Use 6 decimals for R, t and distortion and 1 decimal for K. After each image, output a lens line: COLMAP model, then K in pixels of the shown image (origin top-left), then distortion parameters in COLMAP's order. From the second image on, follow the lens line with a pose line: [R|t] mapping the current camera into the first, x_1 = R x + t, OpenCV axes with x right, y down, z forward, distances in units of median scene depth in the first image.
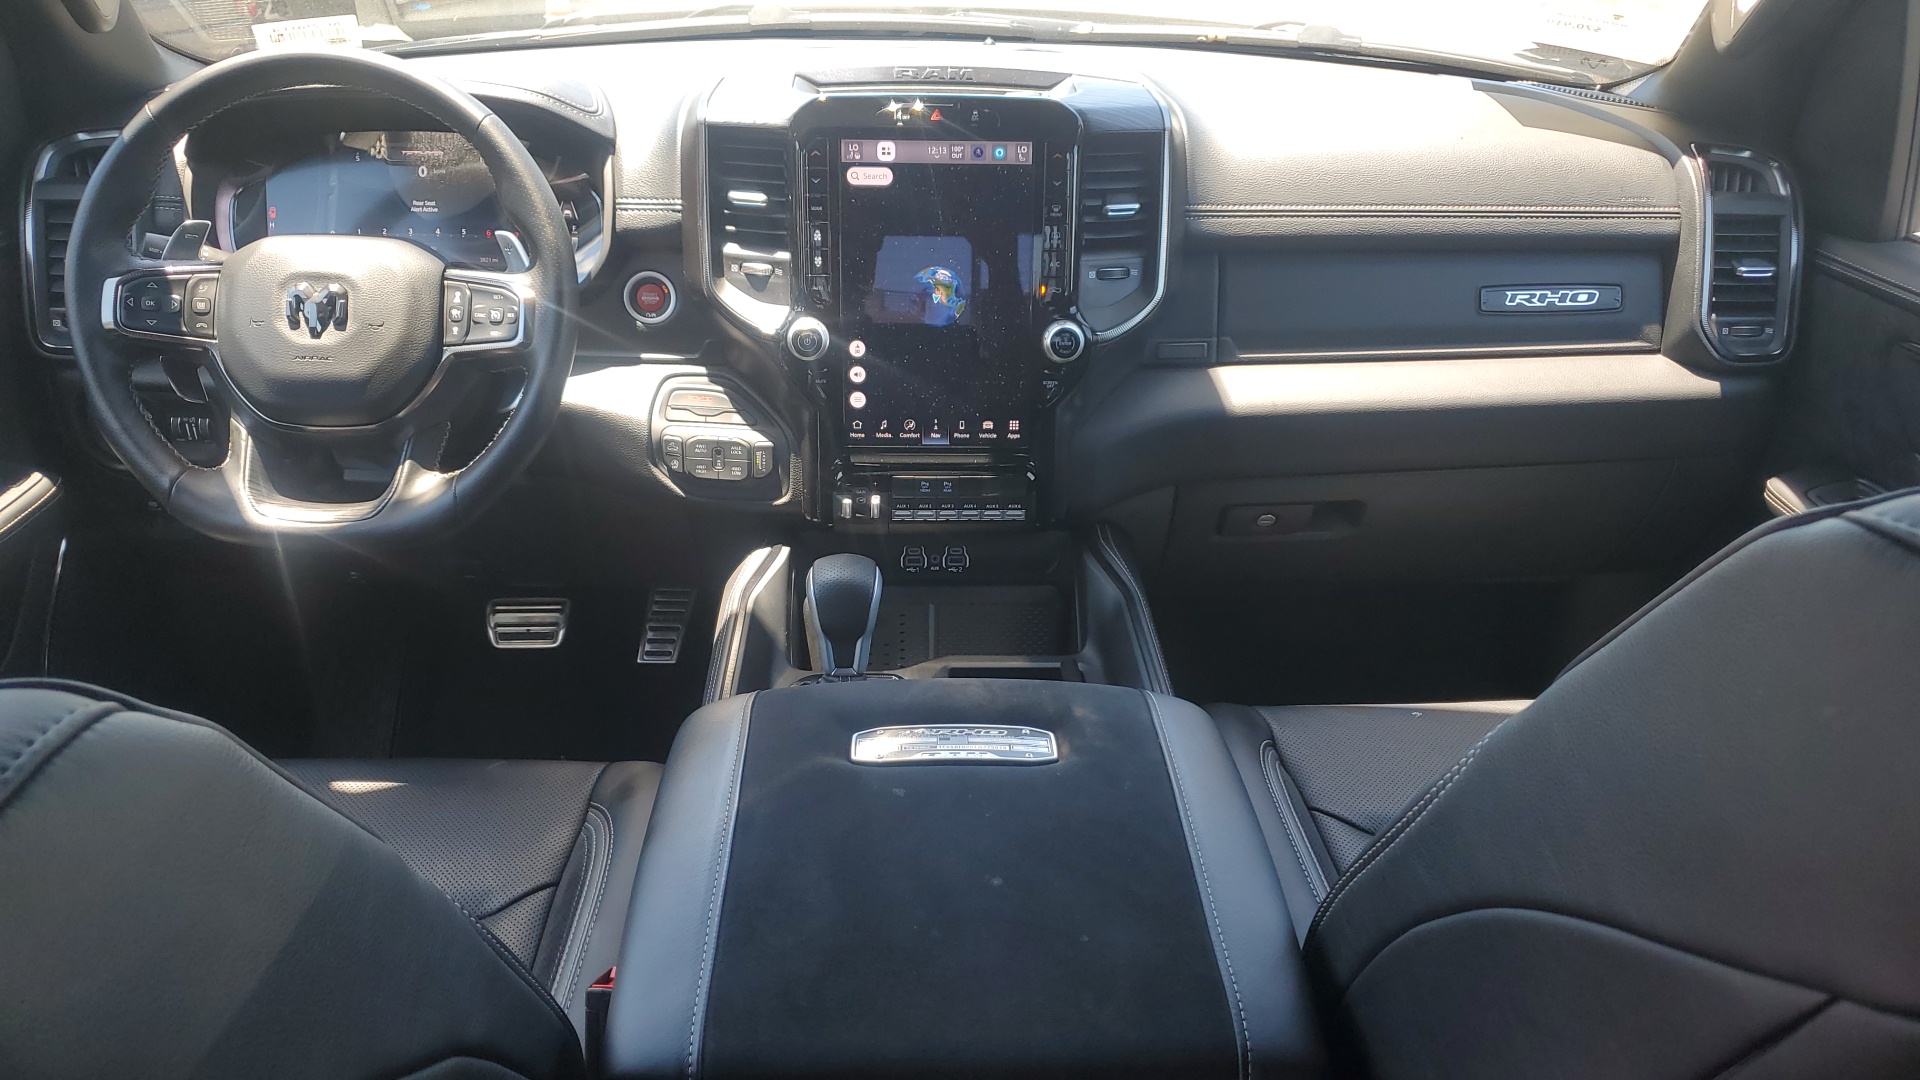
lens RADIAL K [[1544.8, 0, 964.5], [0, 1544.8, 566.7], [0, 0, 1]] dist [0.238351, -0.749032]
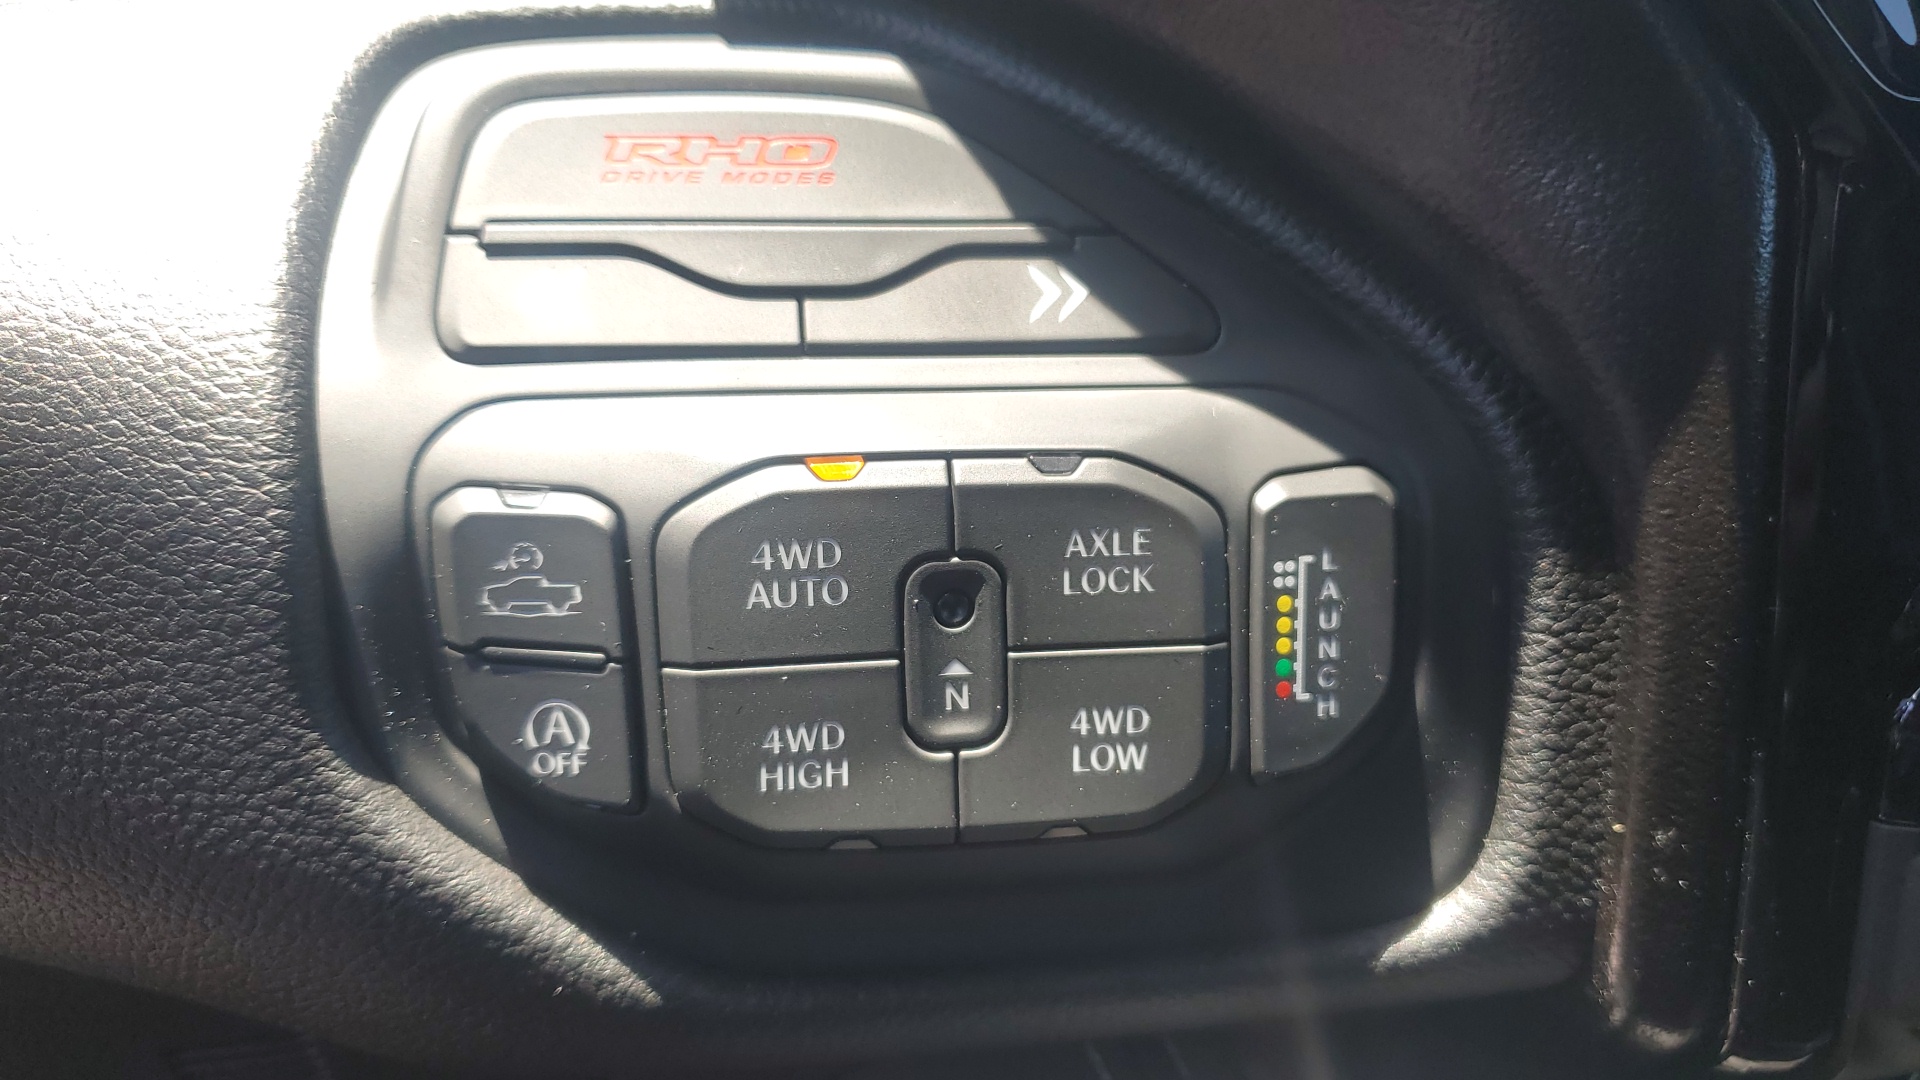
lens RADIAL K [[1515.7, 0, 966.7], [0, 1515.7, 526.2], [0, 0, 1]] dist [0.010010, 0.011844]
pose [[0.976681, -0.084878, 0.197203, -0.180887], [0.099549, 0.992861, -0.065701, -0.072026], [-0.190219, 0.083800, 0.978159, 0.904264]]
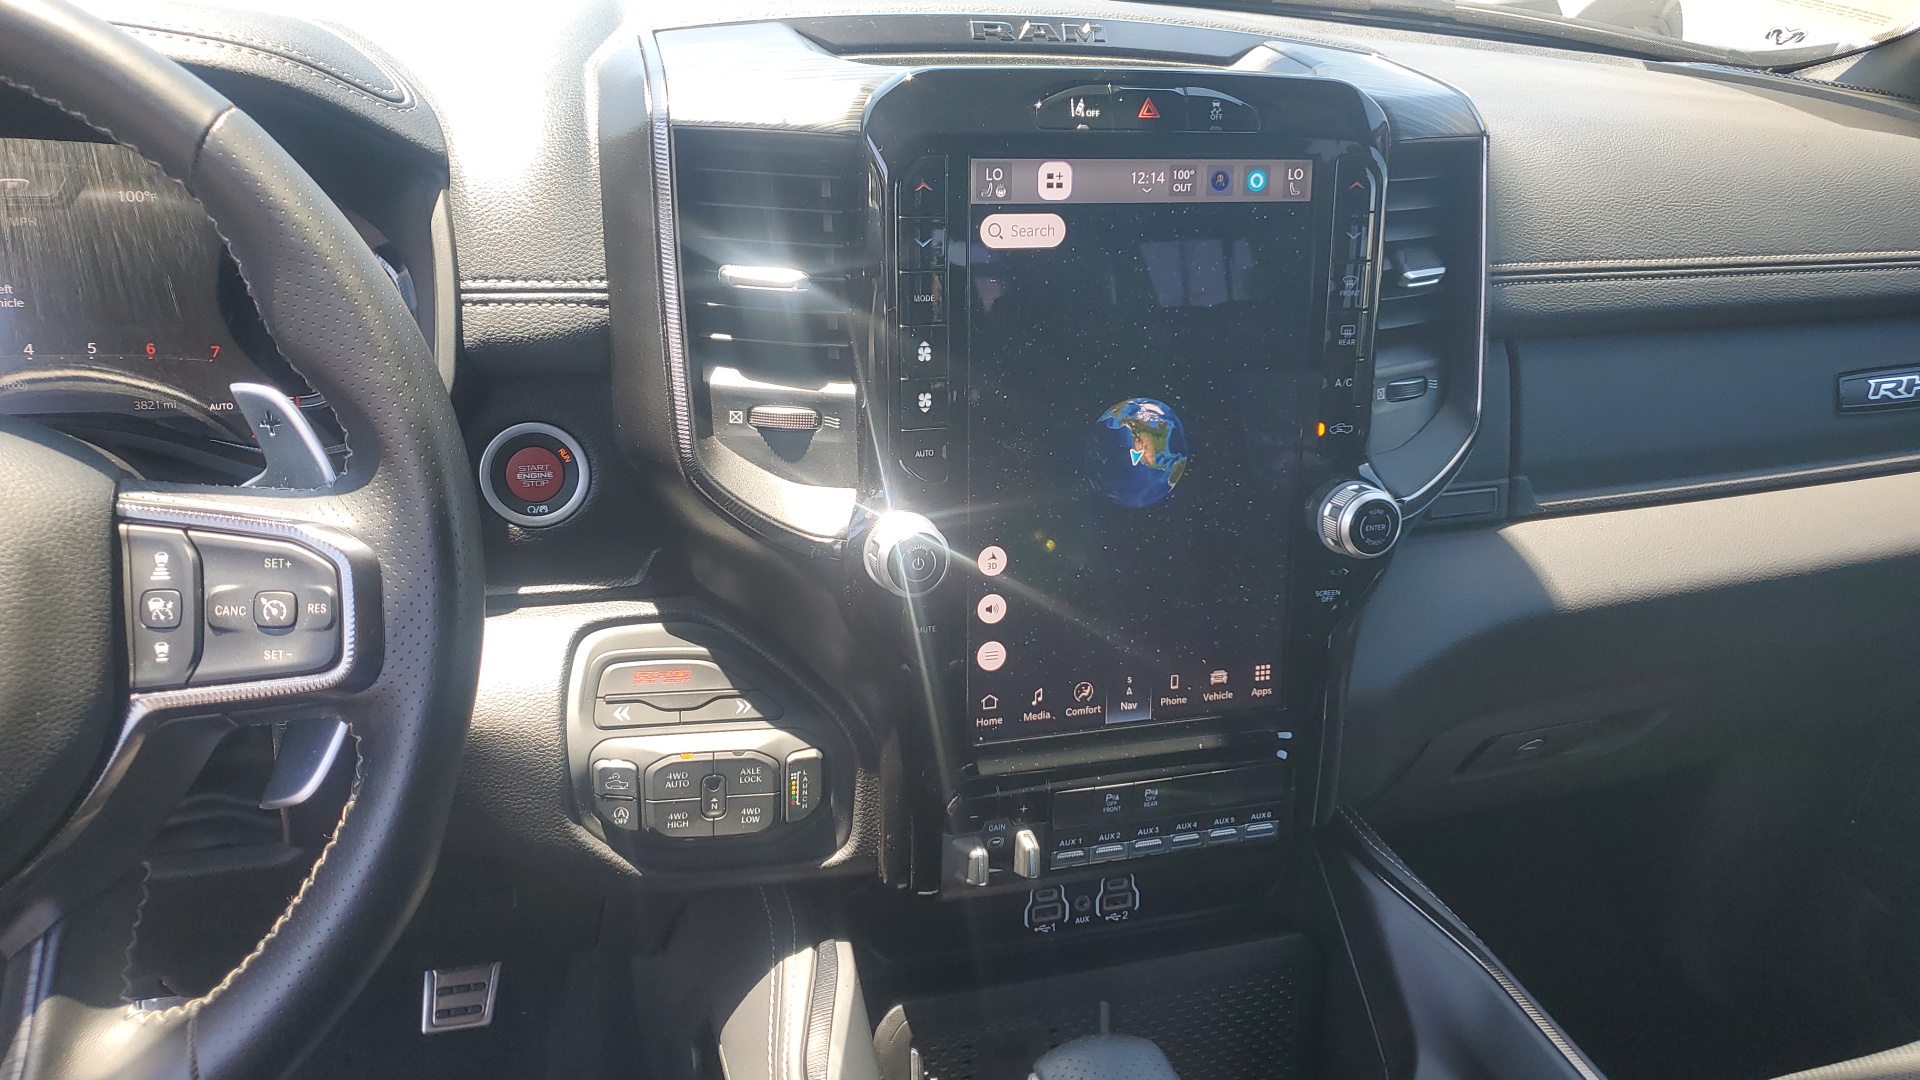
lens RADIAL K [[1521.1, 0, 965.5], [0, 1521.1, 536.5], [0, 0, 1]] dist [0.169365, -0.381871]
pose [[0.957560, -0.072549, 0.278956, -0.214748], [0.072750, 0.997304, 0.009647, -0.152488], [-0.278904, 0.011056, 0.960255, 0.516121]]
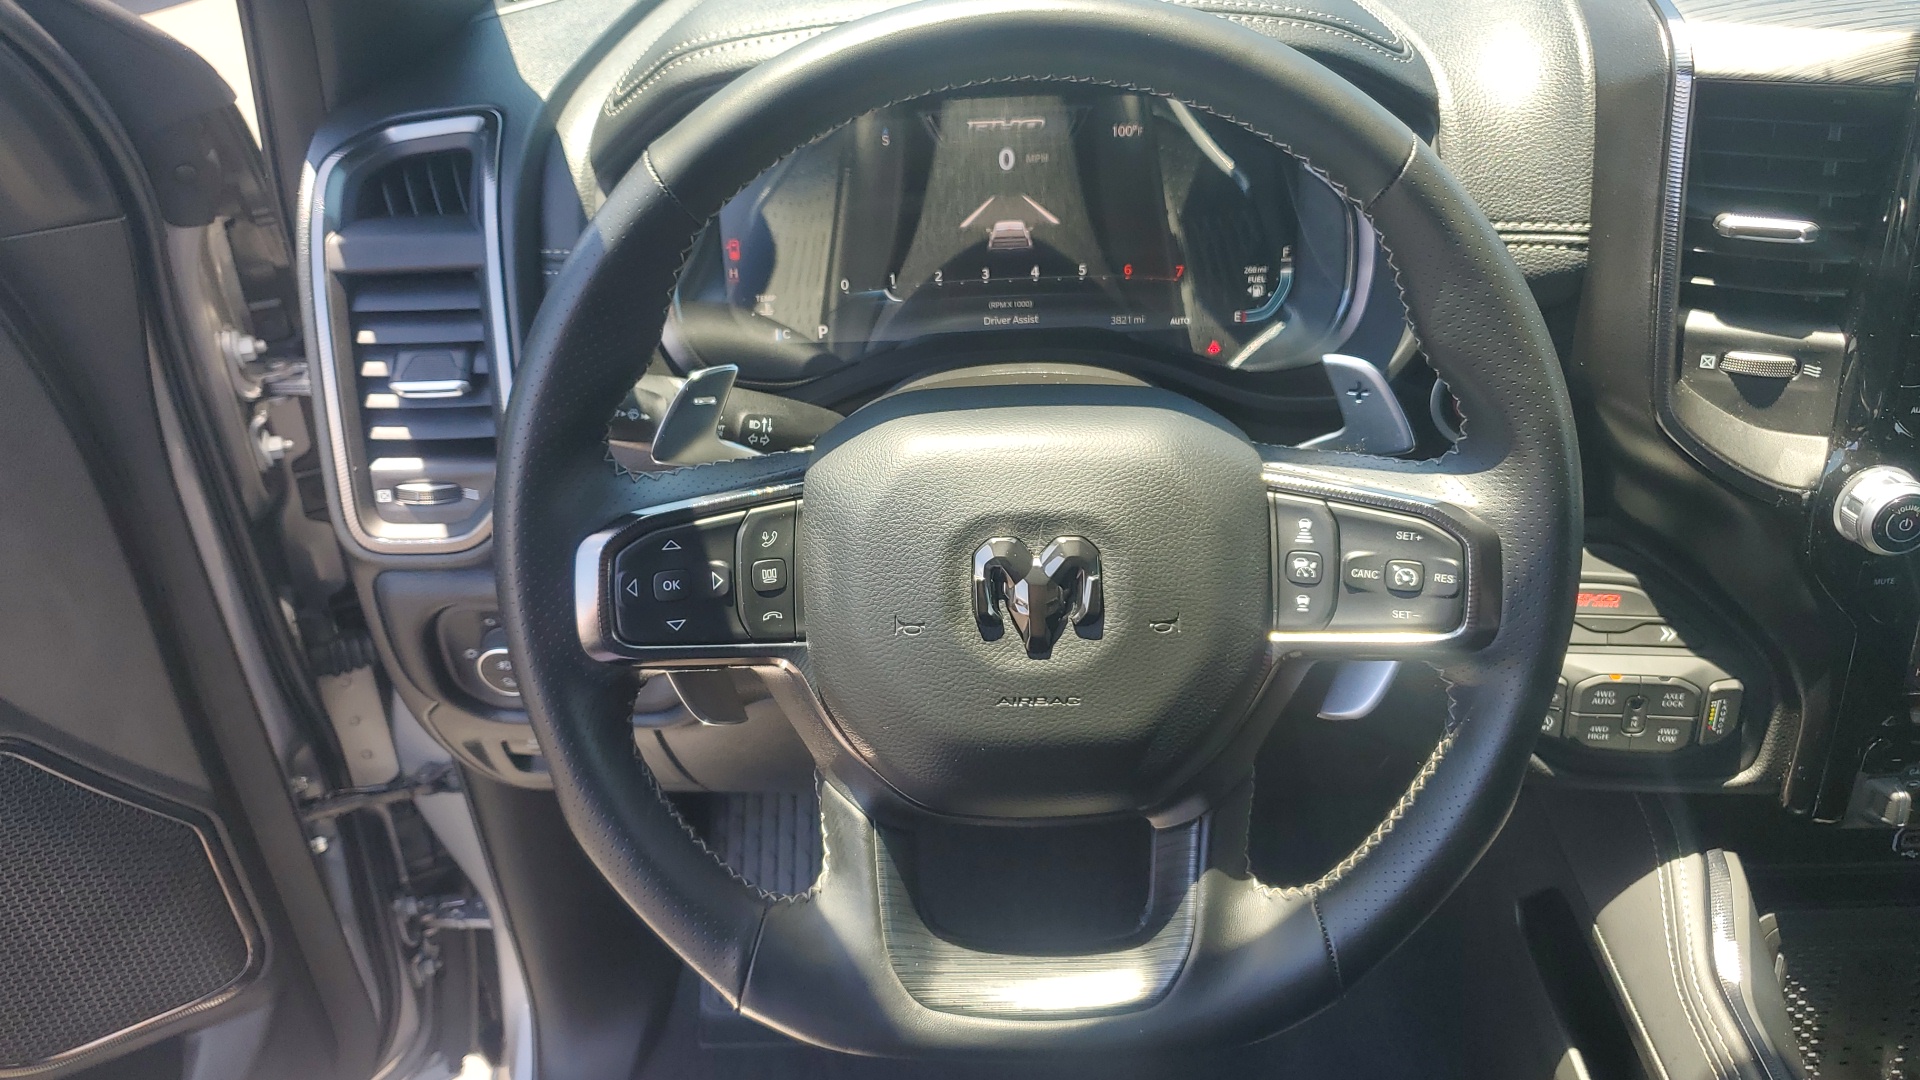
lens RADIAL K [[1515.7, 0, 966.7], [0, 1515.7, 526.2], [0, 0, 1]] dist [0.010010, 0.011844]
pose [[0.998919, -0.032808, -0.032932, -0.370151], [0.037572, 0.986981, 0.156388, -0.224046], [0.027373, -0.157457, 0.987146, 0.504097]]
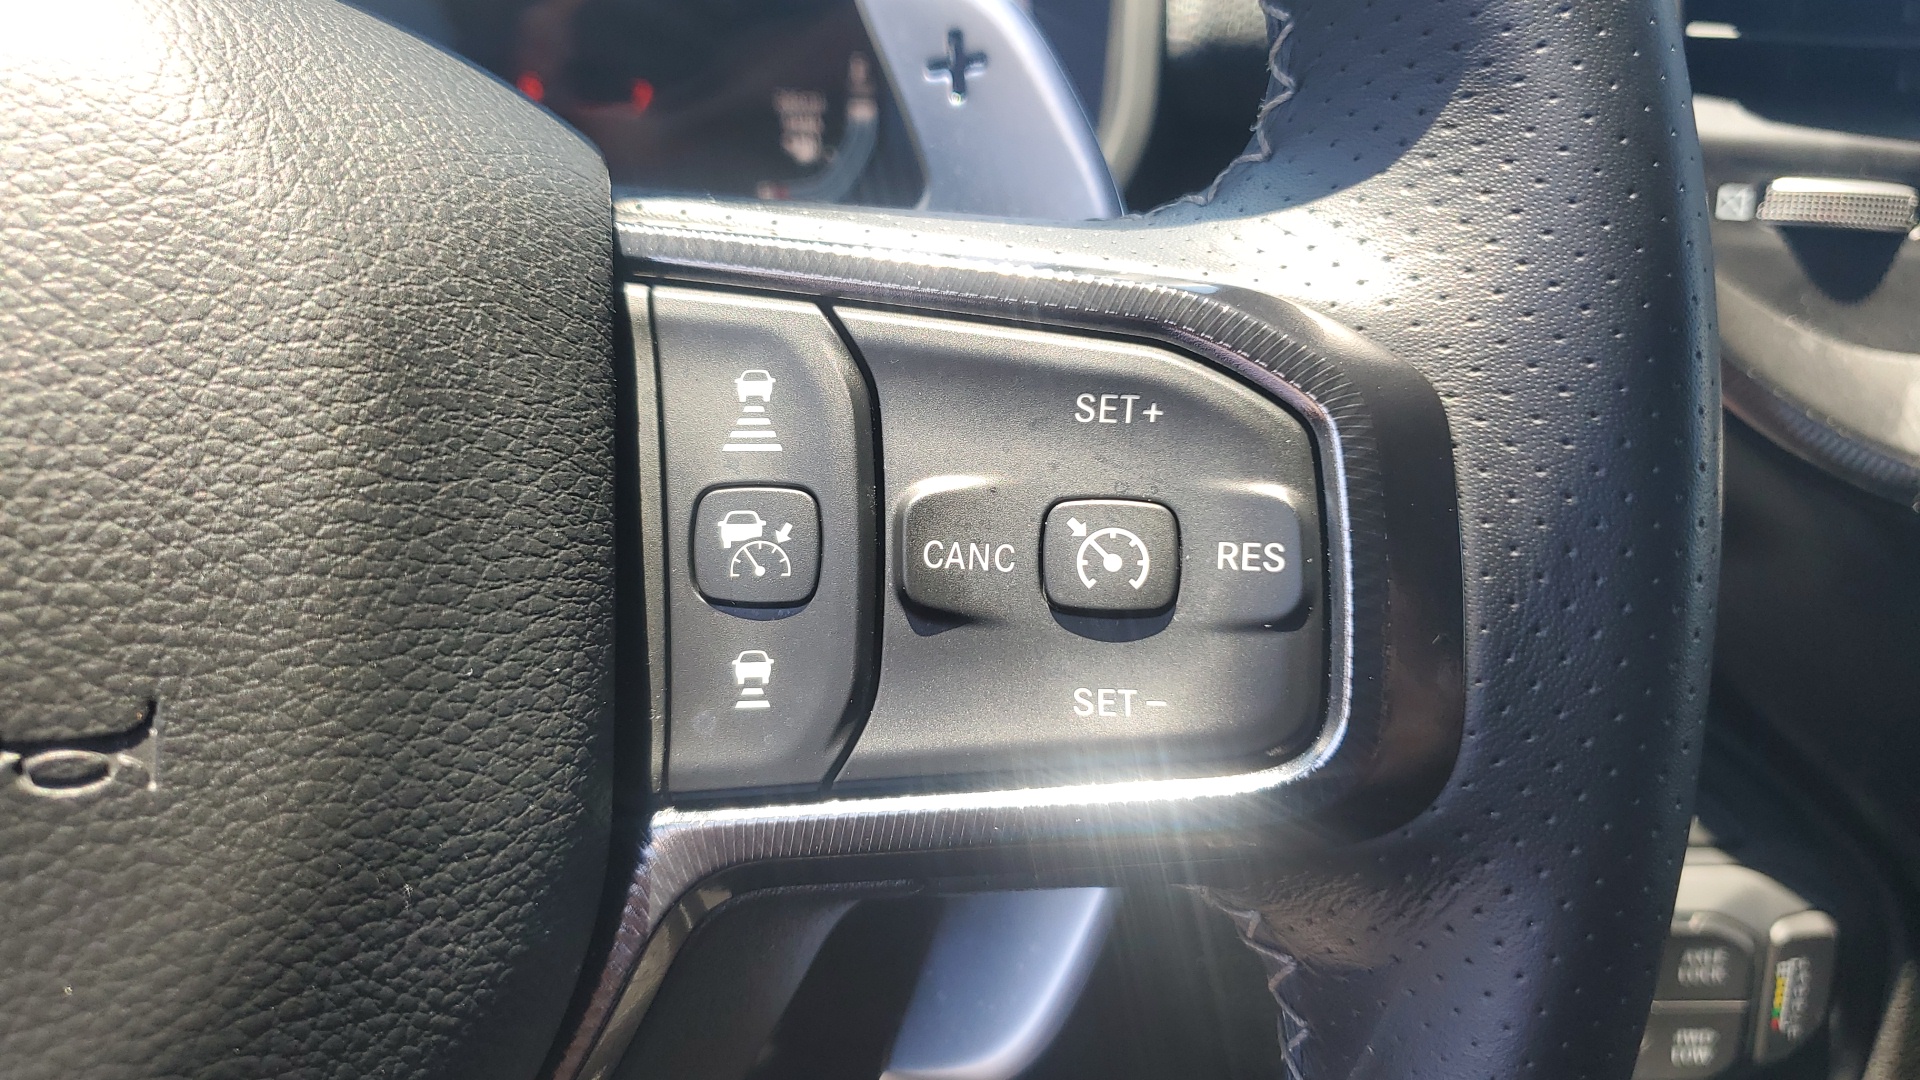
lens RADIAL K [[1560.1, 0, 993.0], [0, 1560.1, 542.3], [0, 0, 1]] dist [0.010095, 0.004788]
pose [[0.984643, -0.038350, 0.170314, -0.295413], [0.038786, 0.999247, 0.000766, -0.145366], [-0.170215, 0.005851, 0.985390, 0.792449]]
